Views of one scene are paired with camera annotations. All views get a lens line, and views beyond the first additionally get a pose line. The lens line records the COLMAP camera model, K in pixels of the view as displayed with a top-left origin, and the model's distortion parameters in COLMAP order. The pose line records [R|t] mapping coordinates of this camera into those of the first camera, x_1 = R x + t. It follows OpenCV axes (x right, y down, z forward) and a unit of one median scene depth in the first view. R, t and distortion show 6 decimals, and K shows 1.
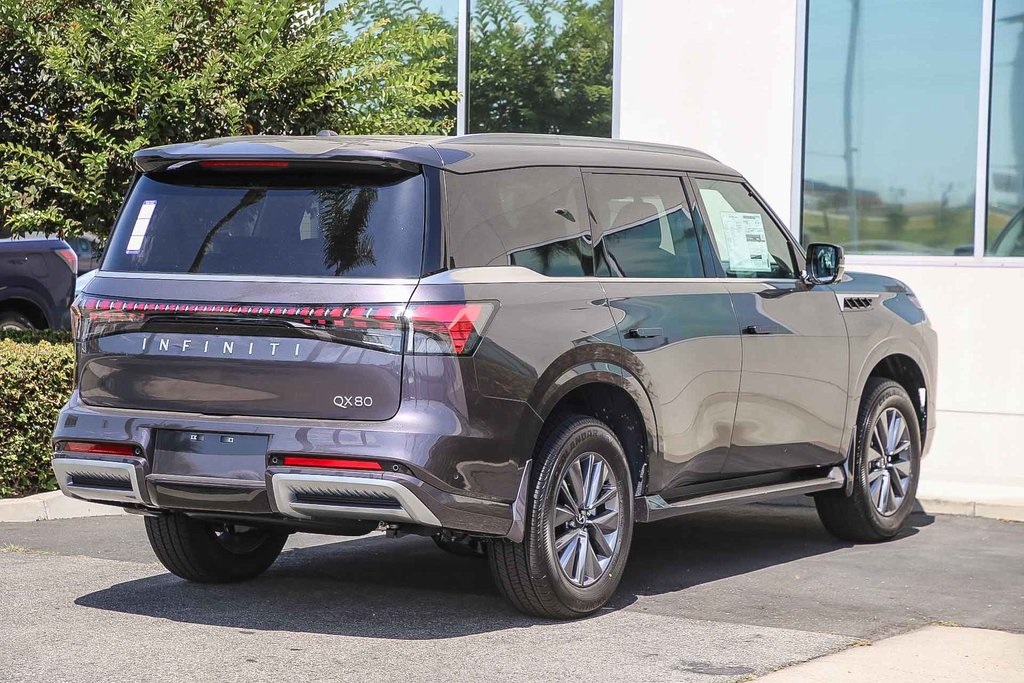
lens RADIAL K [[2578.0, 0, 501.4], [0, 2578.0, 343.1], [0, 0, 1]] dist [0.419280, 0.000000]
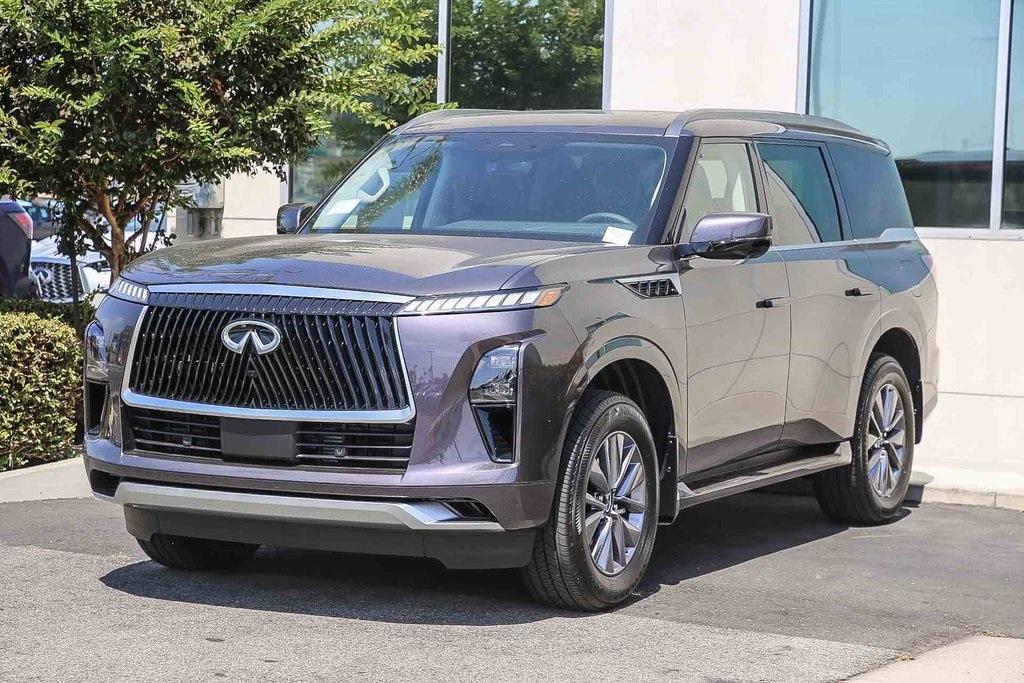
lens RADIAL K [[2578.0, 0, 521.5], [0, 2578.0, 343.0], [0, 0, 1]] dist [0.419280, 0.000000]
pose [[0.999709, 0.008978, 0.022412, -0.008177], [-0.009213, 0.999903, 0.010399, -0.000463], [-0.022316, -0.010602, 0.999695, 0.063221]]
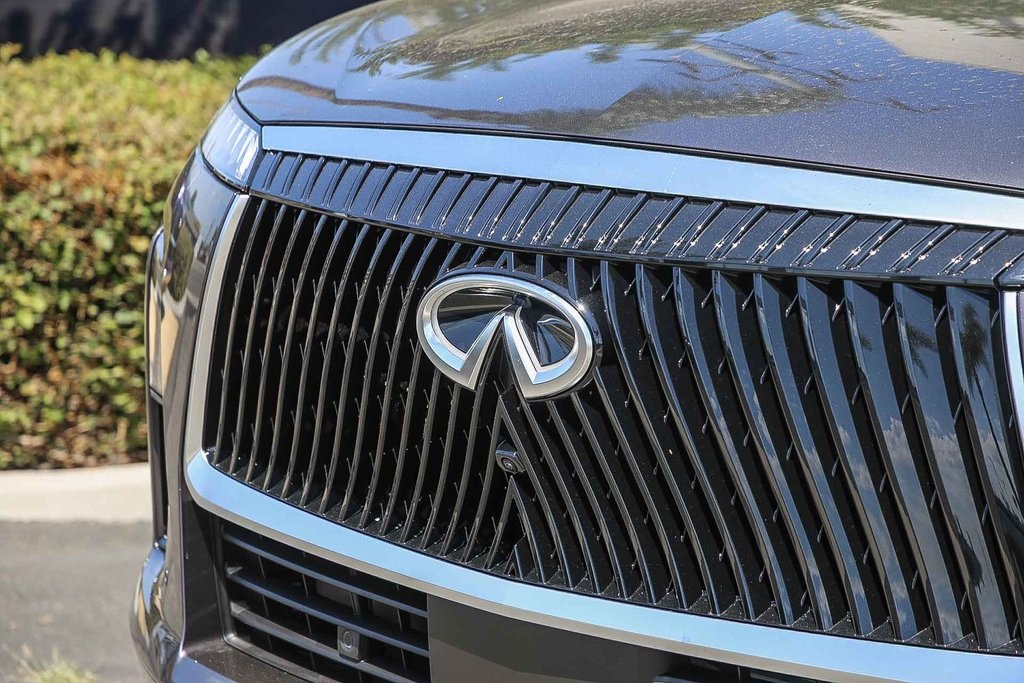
lens RADIAL K [[2961.1, 0, 511.7], [0, 2961.1, 334.8], [0, 0, 1]] dist [0.543373, 0.000000]
pose [[0.962264, 0.038150, -0.269431, -0.005130], [-0.007099, 0.993306, 0.115293, -0.015741], [0.272026, -0.109030, 0.956093, 0.441906]]
